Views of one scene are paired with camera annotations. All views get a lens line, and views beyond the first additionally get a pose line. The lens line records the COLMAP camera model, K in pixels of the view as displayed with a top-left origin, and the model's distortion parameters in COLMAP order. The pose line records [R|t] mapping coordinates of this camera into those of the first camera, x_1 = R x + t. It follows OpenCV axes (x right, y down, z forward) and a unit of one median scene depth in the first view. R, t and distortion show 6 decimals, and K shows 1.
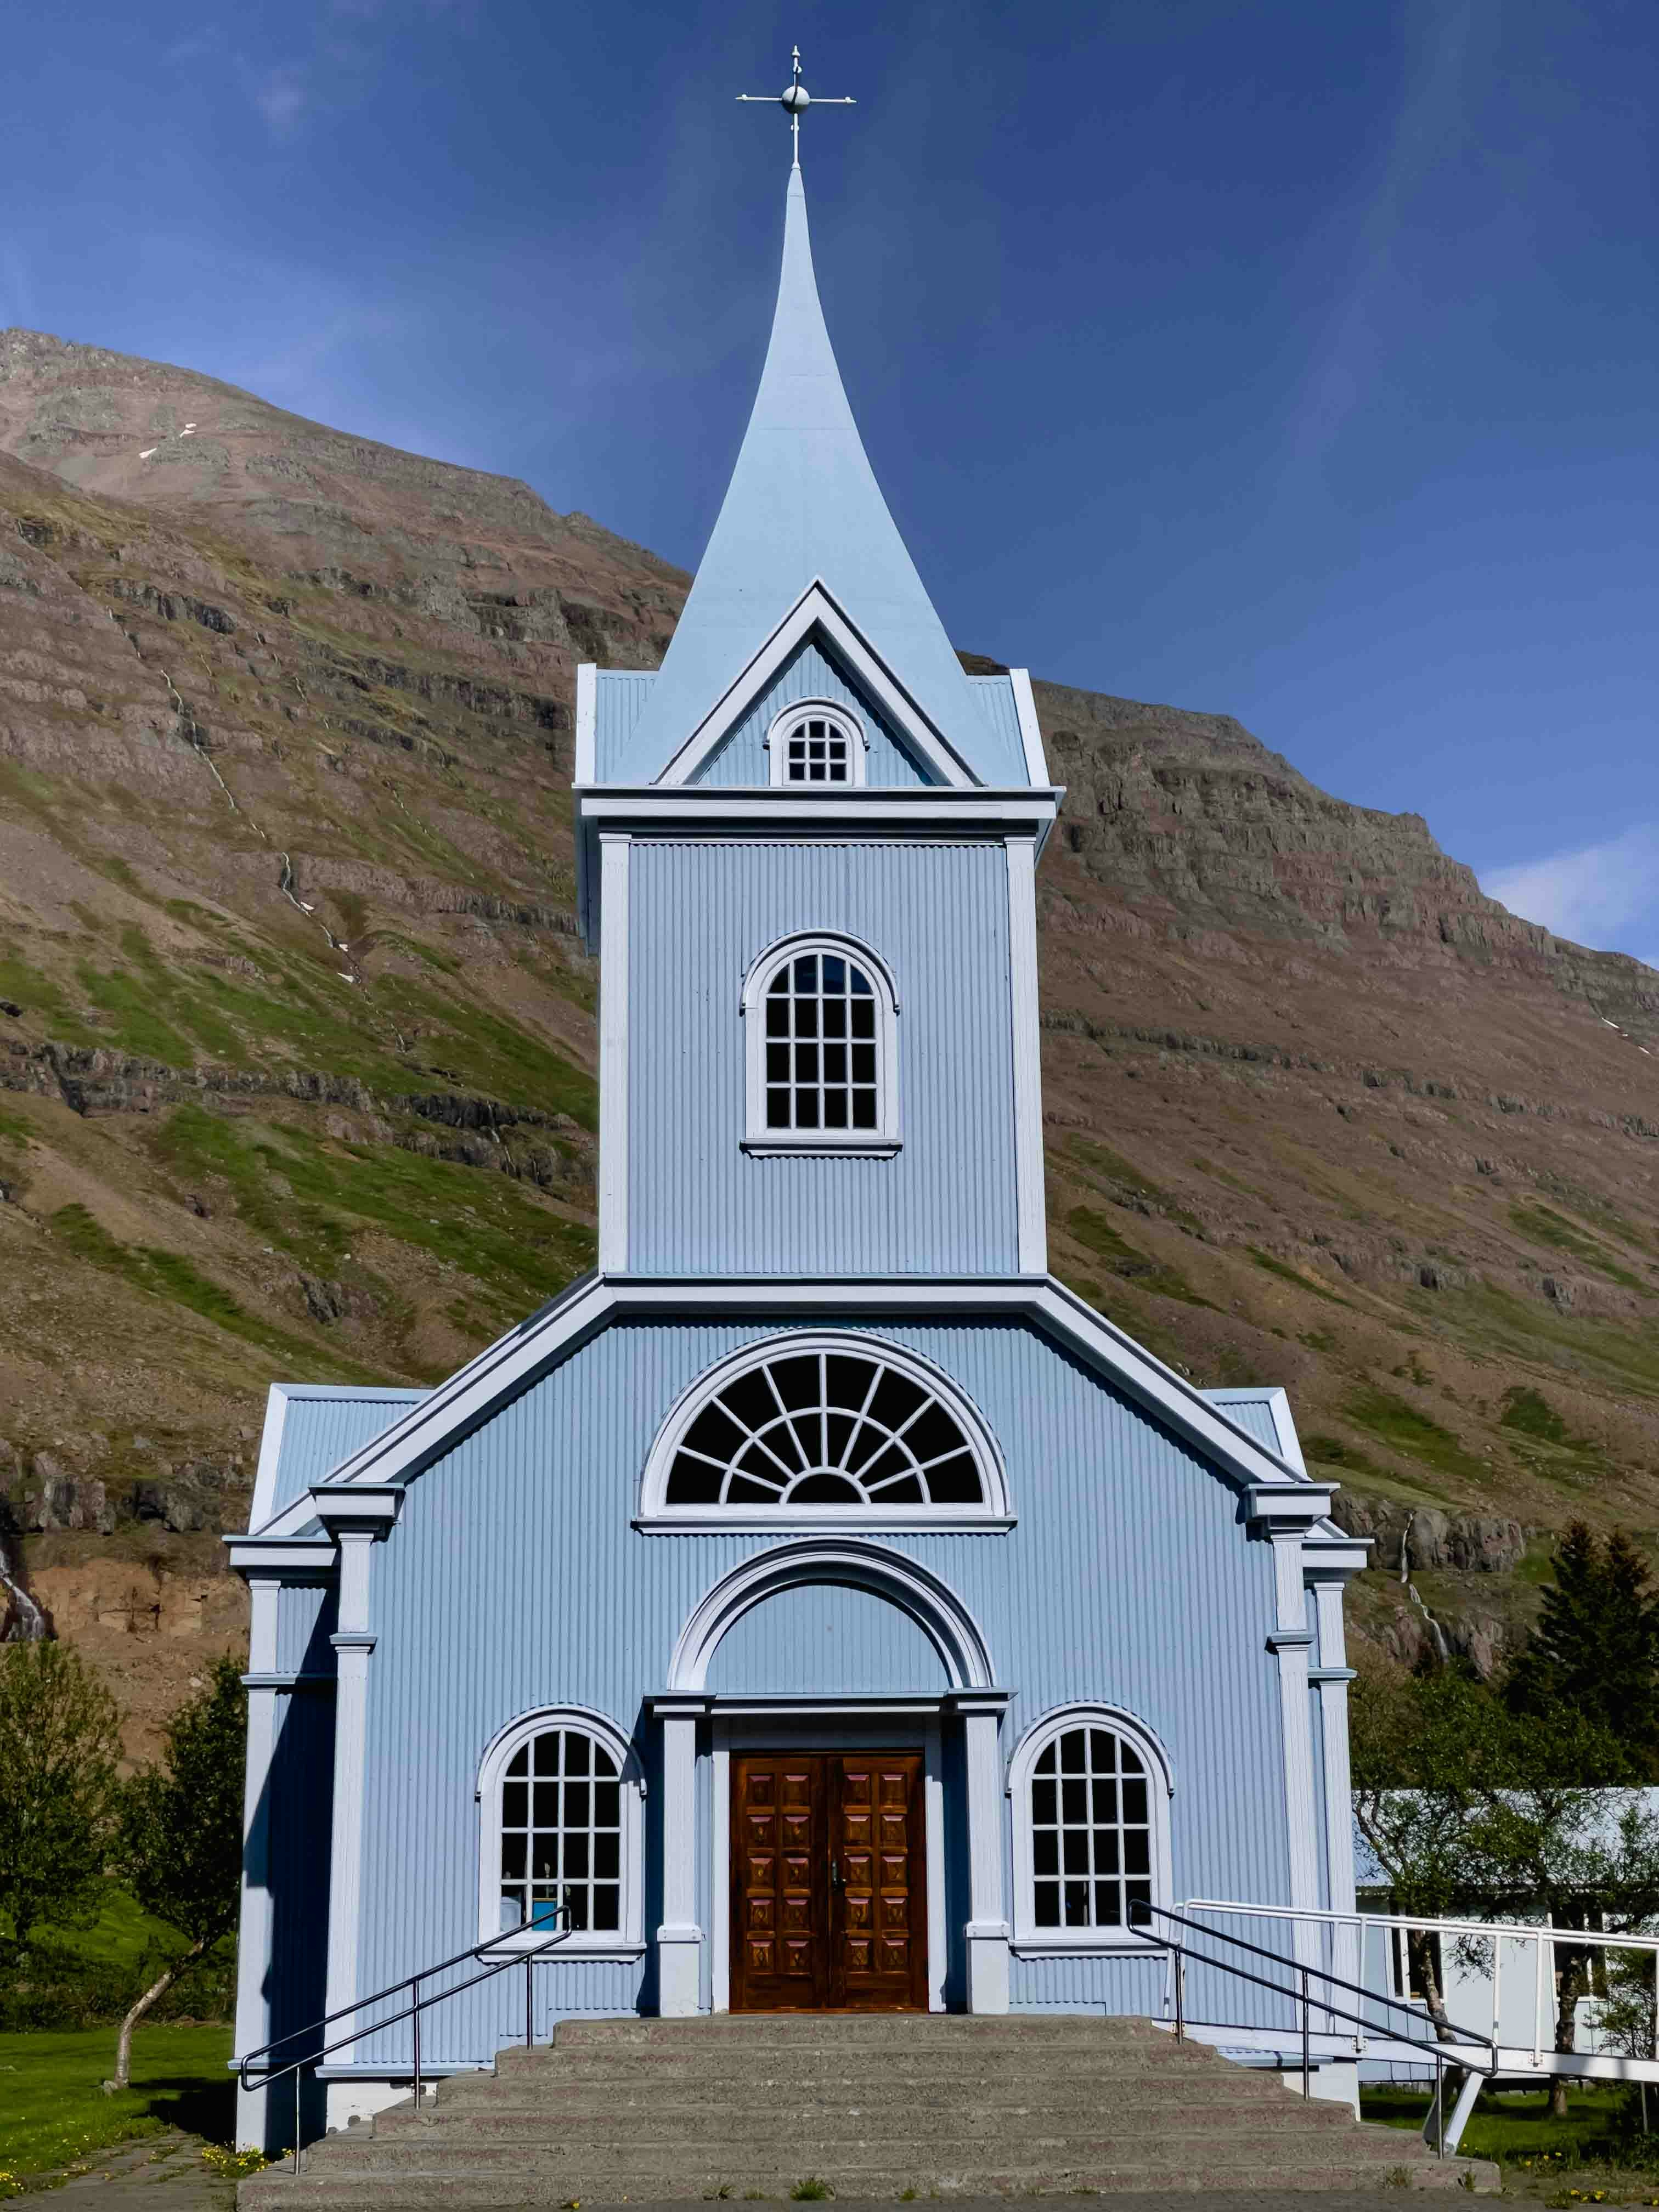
lens RADIAL K [[3434.2, 0, 823.4], [0, 3434.2, 1069.8], [0, 0, 1]] dist [-0.013966, -0.051326]
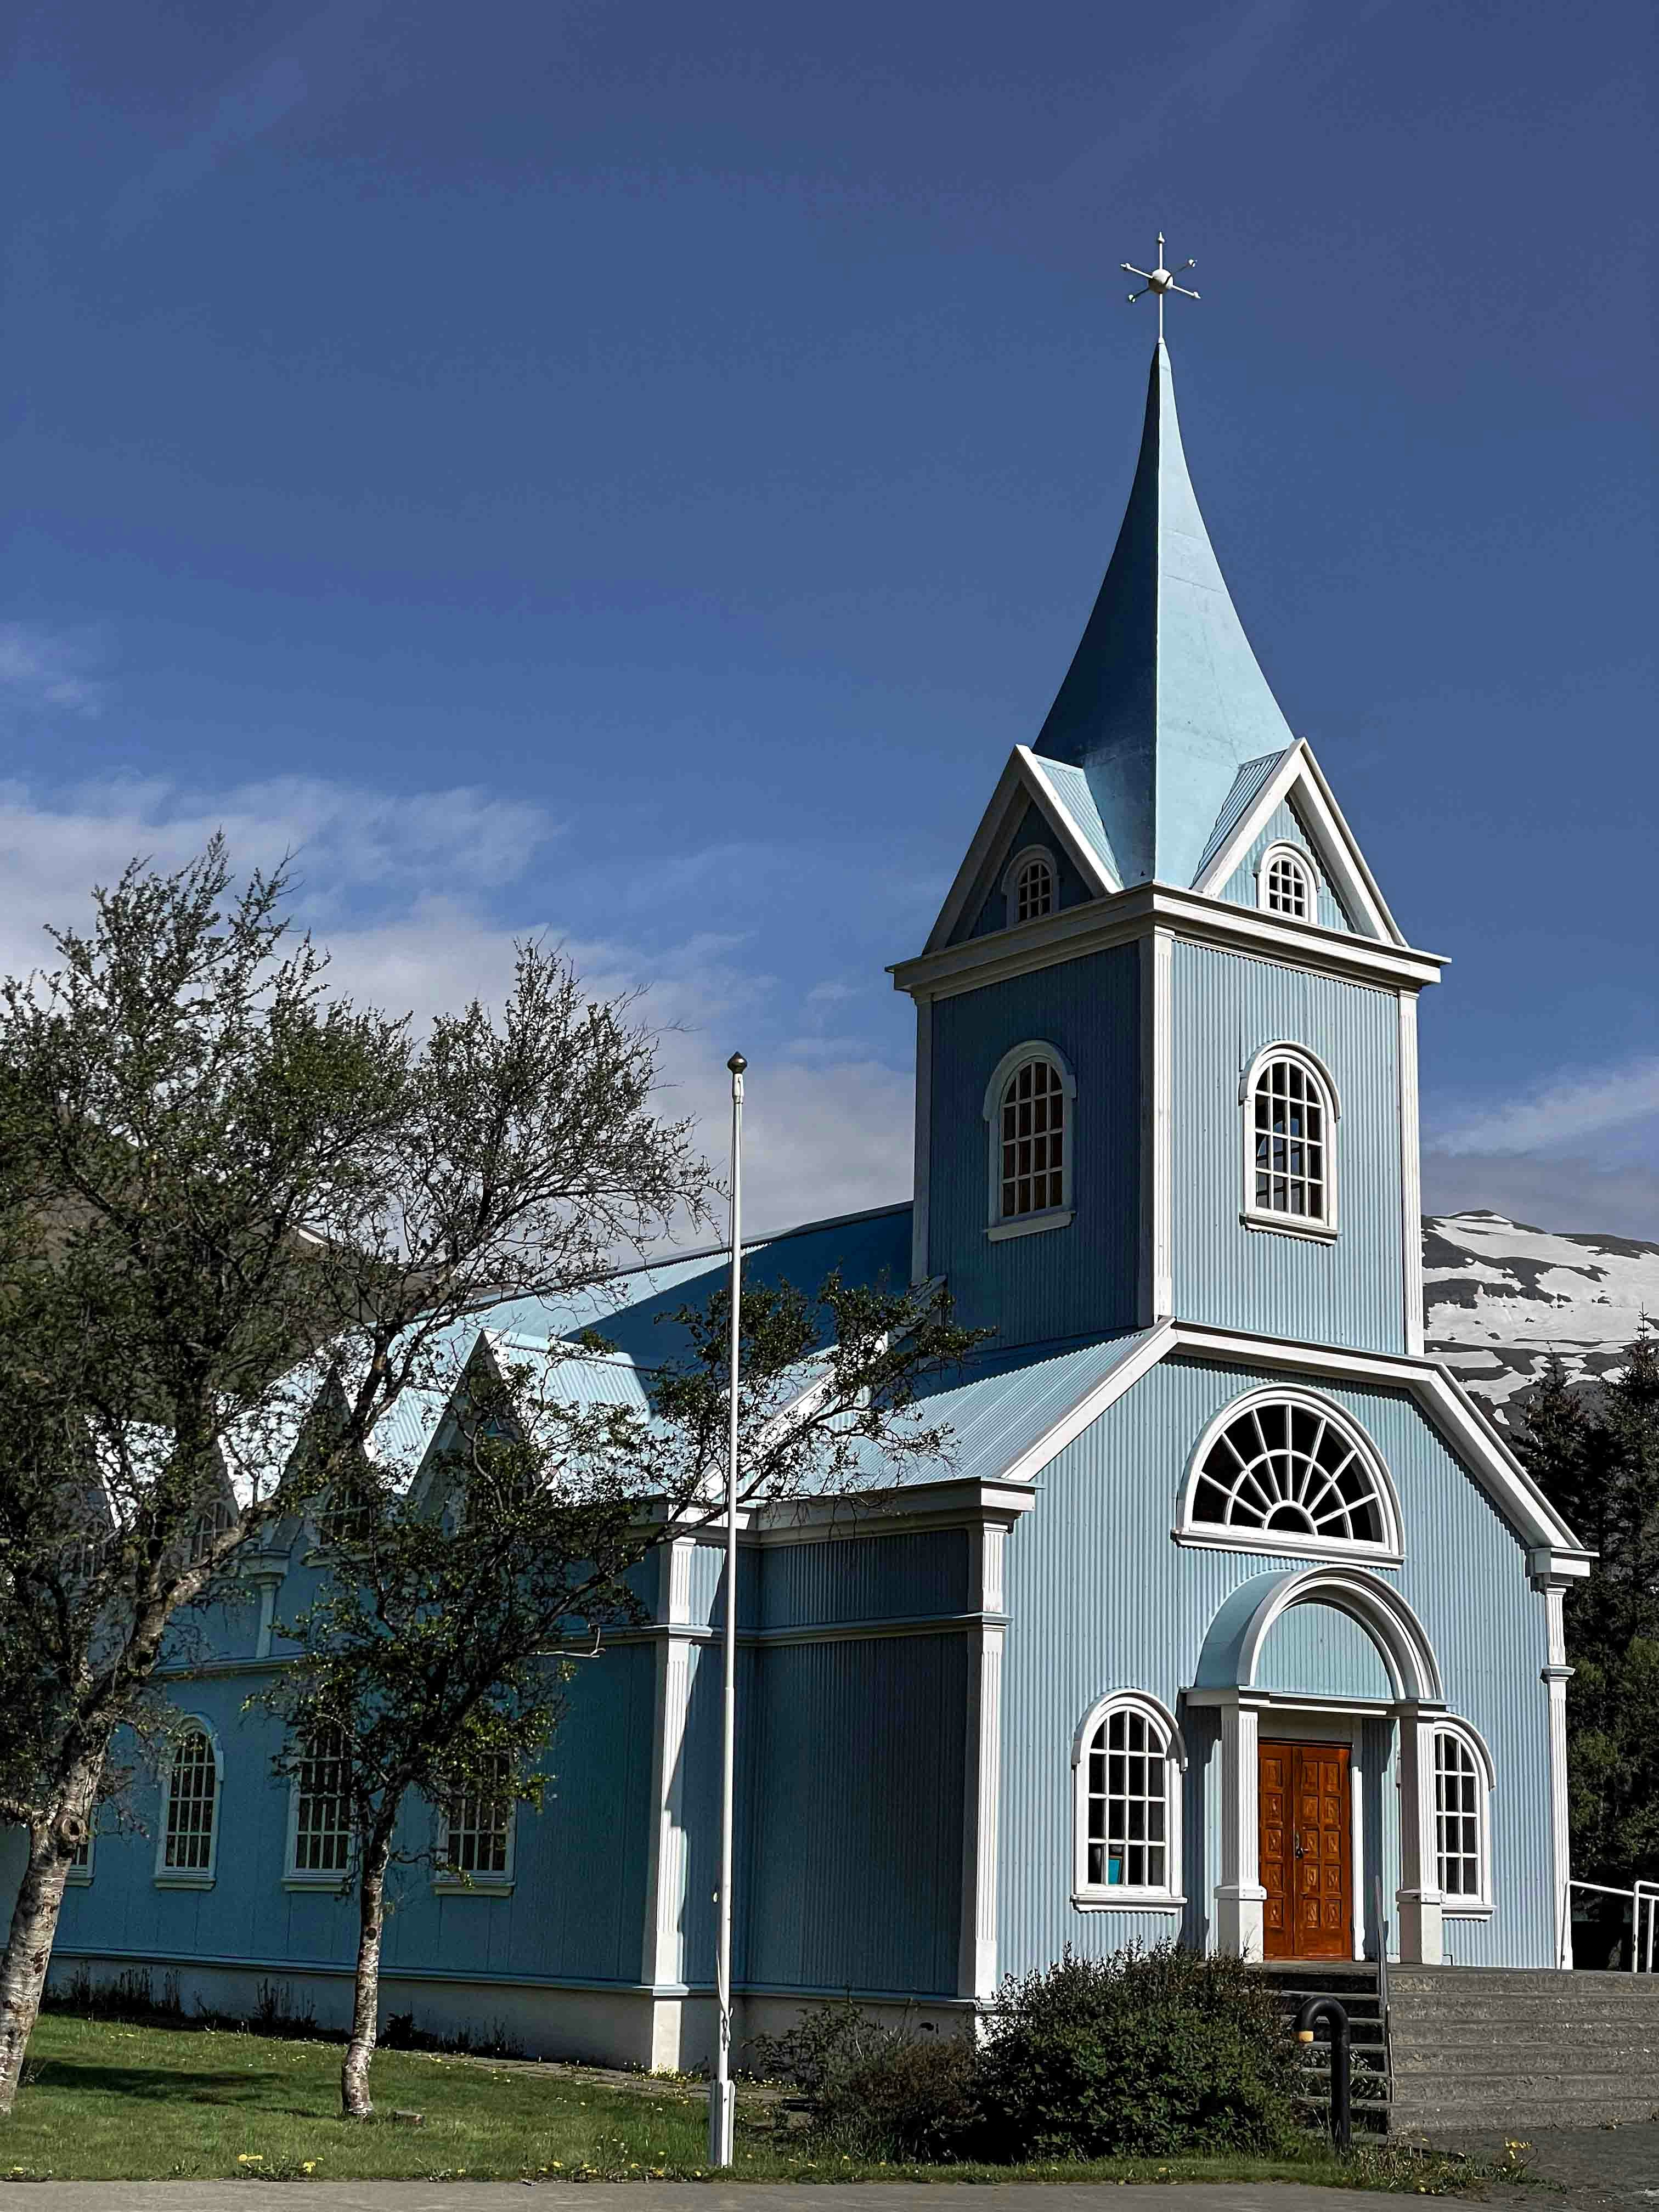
lens RADIAL K [[3343.9, 0, 829.5], [0, 3343.9, 1106.0], [0, 0, 1]] dist [-0.001092, 0.076084]
pose [[0.822254, 0.157415, 0.546917, -0.783919], [-0.175210, 0.984330, -0.019895, 0.032363], [-0.541479, -0.079467, 0.836950, 0.130928]]
